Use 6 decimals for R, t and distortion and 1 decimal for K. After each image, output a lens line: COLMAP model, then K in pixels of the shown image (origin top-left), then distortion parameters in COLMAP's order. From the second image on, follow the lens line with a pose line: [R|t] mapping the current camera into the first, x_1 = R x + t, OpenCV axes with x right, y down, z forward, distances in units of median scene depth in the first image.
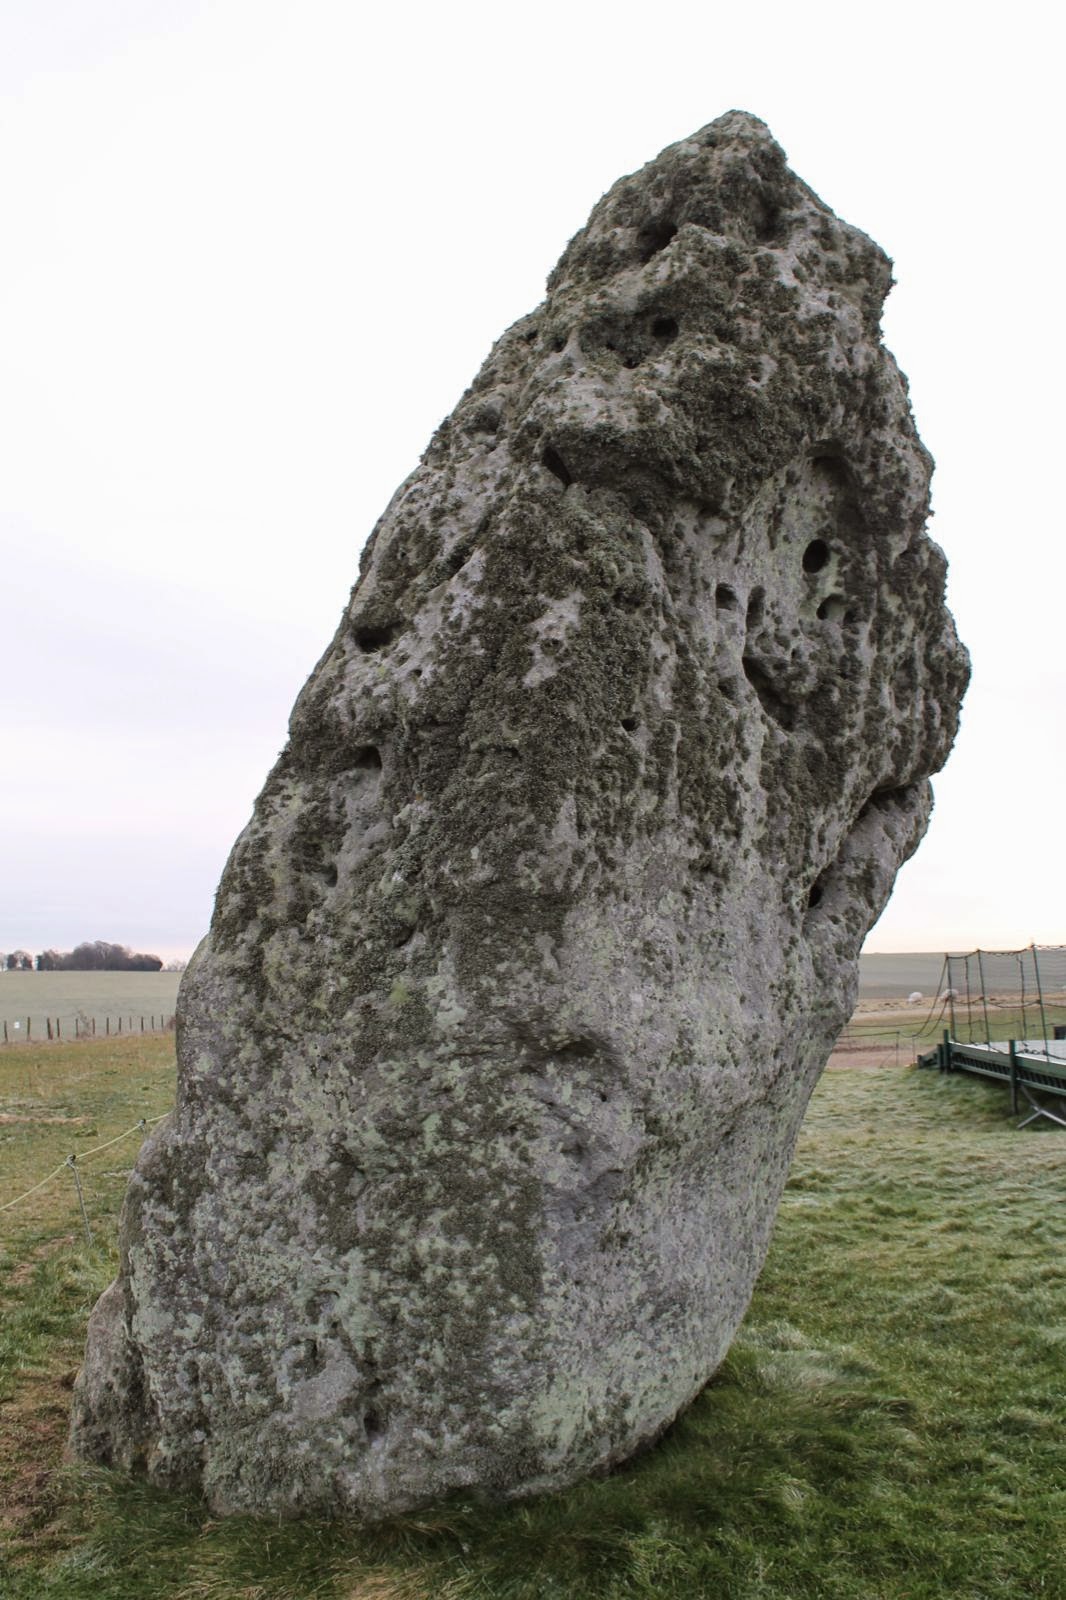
lens RADIAL K [[1917.4, 0, 533.0], [0, 1917.4, 800.0], [0, 0, 1]] dist [-0.132374, 0.441479]
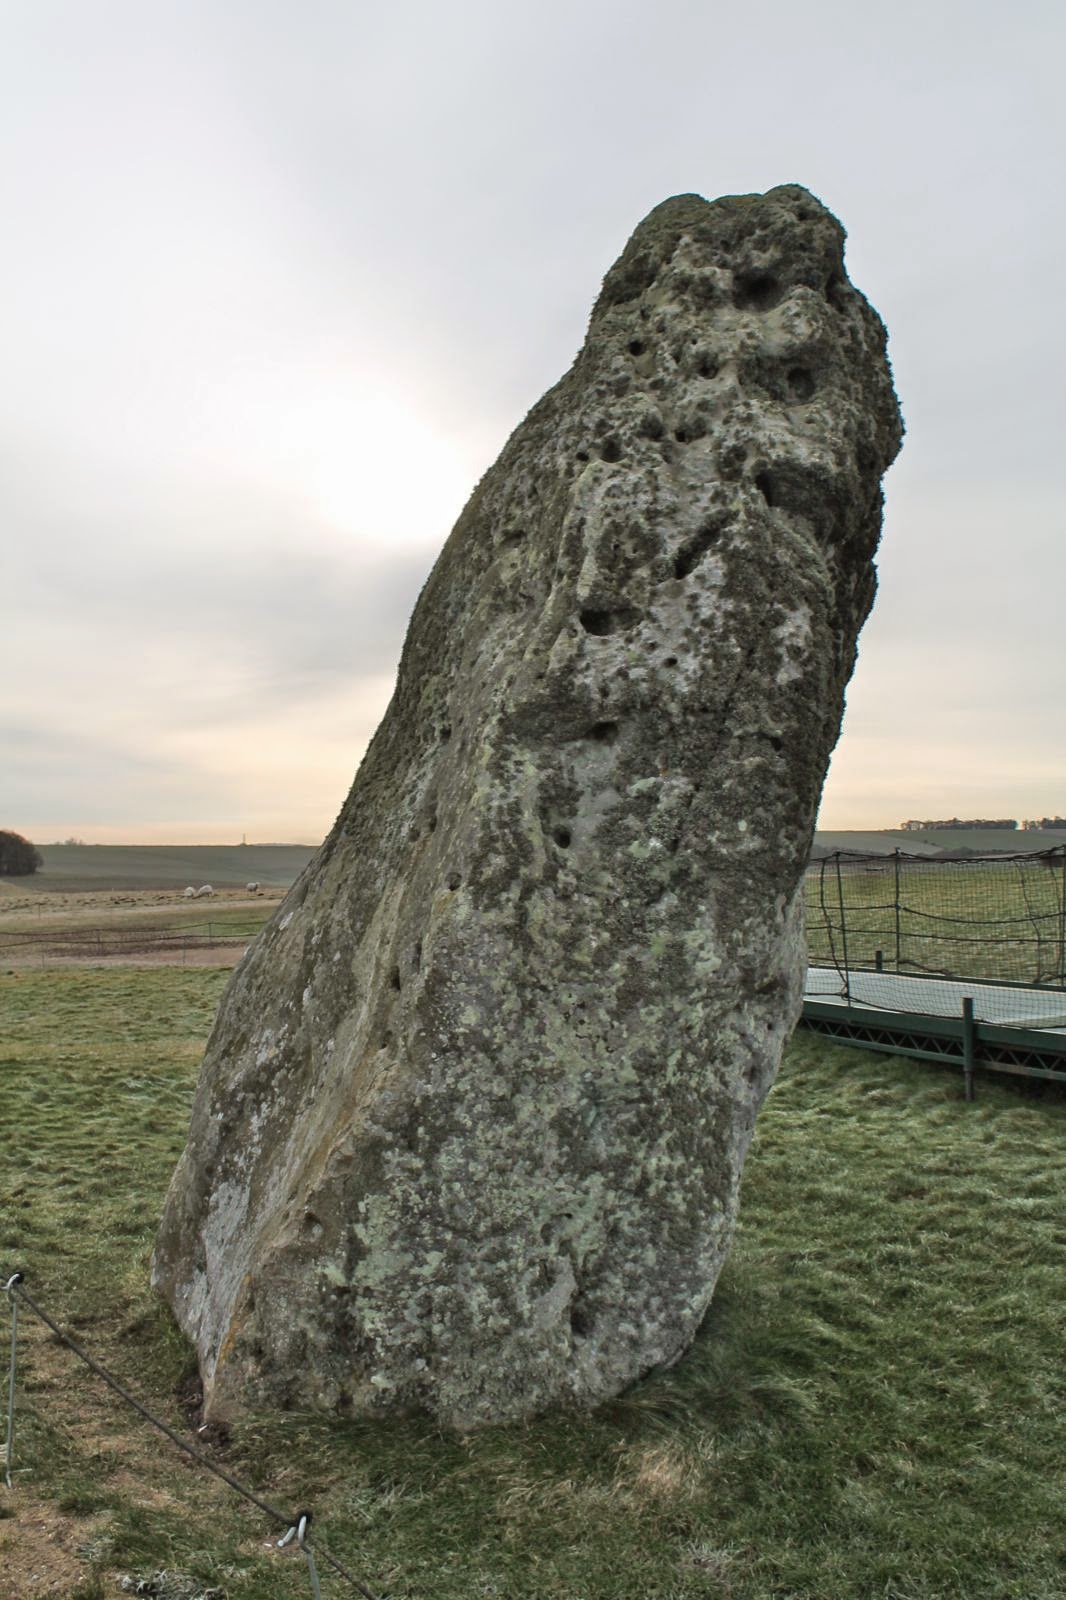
lens RADIAL K [[1917.4, 0, 533.0], [0, 1917.4, 800.0], [0, 0, 1]] dist [-0.132374, 0.441479]
pose [[0.783001, 0.016356, 0.621806, -0.818172], [-0.064308, 0.996426, 0.054768, -0.041576], [-0.618688, -0.082870, 0.781254, 0.165286]]
